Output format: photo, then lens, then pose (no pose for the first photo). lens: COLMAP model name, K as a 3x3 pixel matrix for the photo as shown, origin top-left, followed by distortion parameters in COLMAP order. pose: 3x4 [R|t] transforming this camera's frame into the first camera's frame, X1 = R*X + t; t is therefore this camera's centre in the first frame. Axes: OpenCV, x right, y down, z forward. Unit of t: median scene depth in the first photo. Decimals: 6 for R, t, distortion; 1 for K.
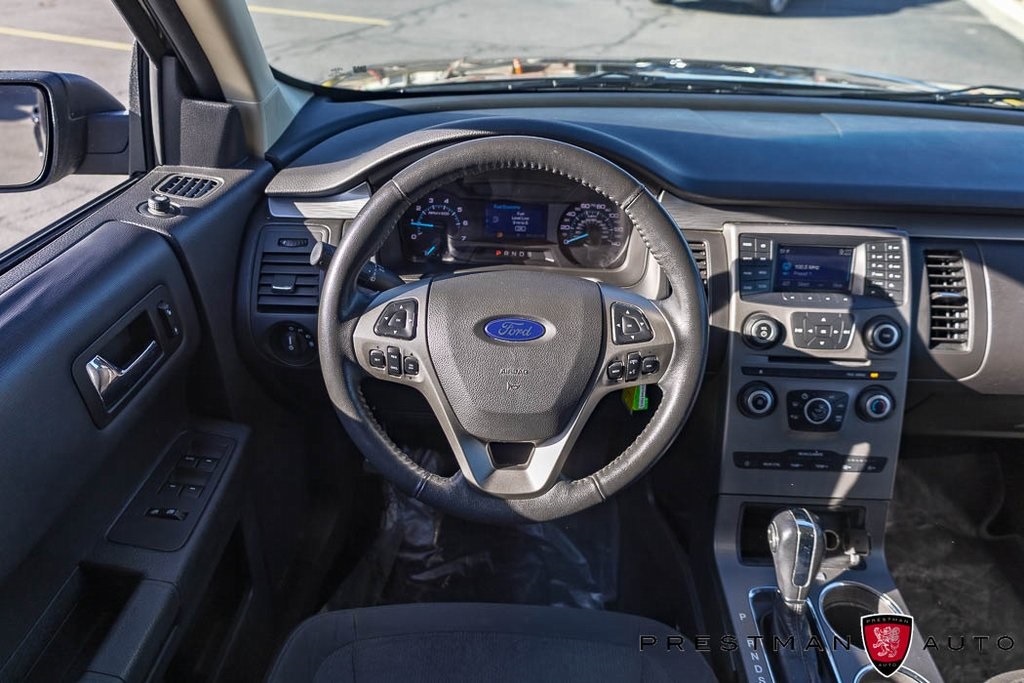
lens RADIAL K [[708.7, 0, 511.9], [0, 708.7, 342.6], [0, 0, 1]] dist [-0.000680, 0.001300]
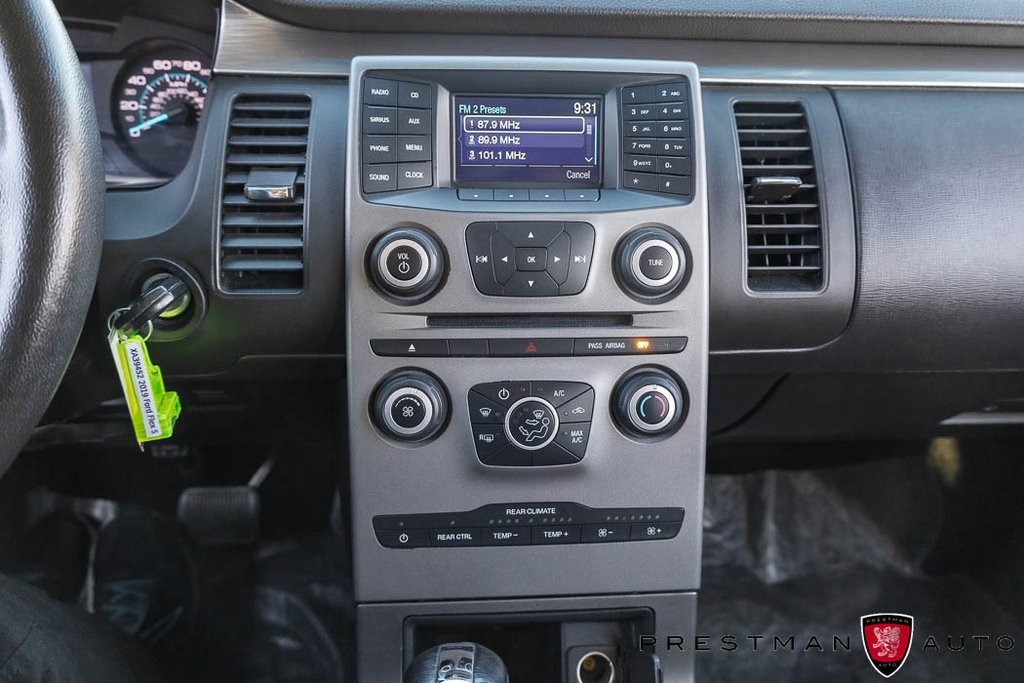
lens RADIAL K [[708.0, 0, 550.1], [0, 708.0, 316.8], [0, 0, 1]] dist [-0.002613, 0.006766]
pose [[0.995743, -0.041632, 0.082230, 0.397782], [0.044993, 0.998208, -0.039447, 0.042096], [-0.080441, 0.042979, 0.995832, 0.499374]]
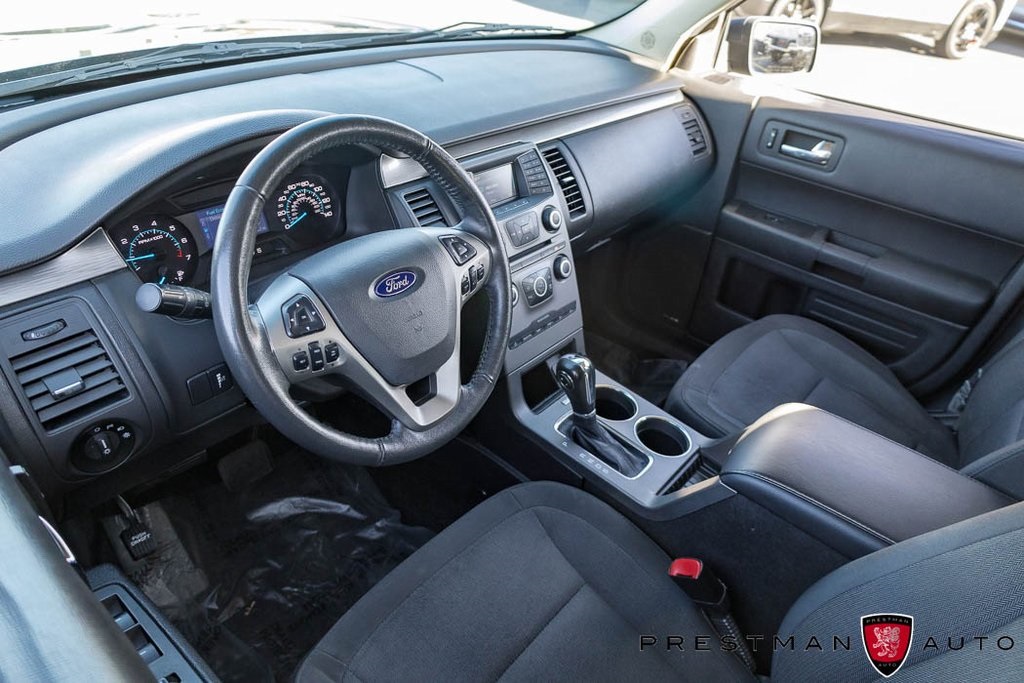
lens RADIAL K [[656.4, 0, 510.8], [0, 656.4, 344.1], [0, 0, 1]] dist [-0.004120, 0.000648]
pose [[0.635251, -0.418267, 0.649236, -0.455599], [0.339177, 0.906333, 0.252030, -0.136116], [-0.693841, 0.060103, 0.717616, 0.140342]]
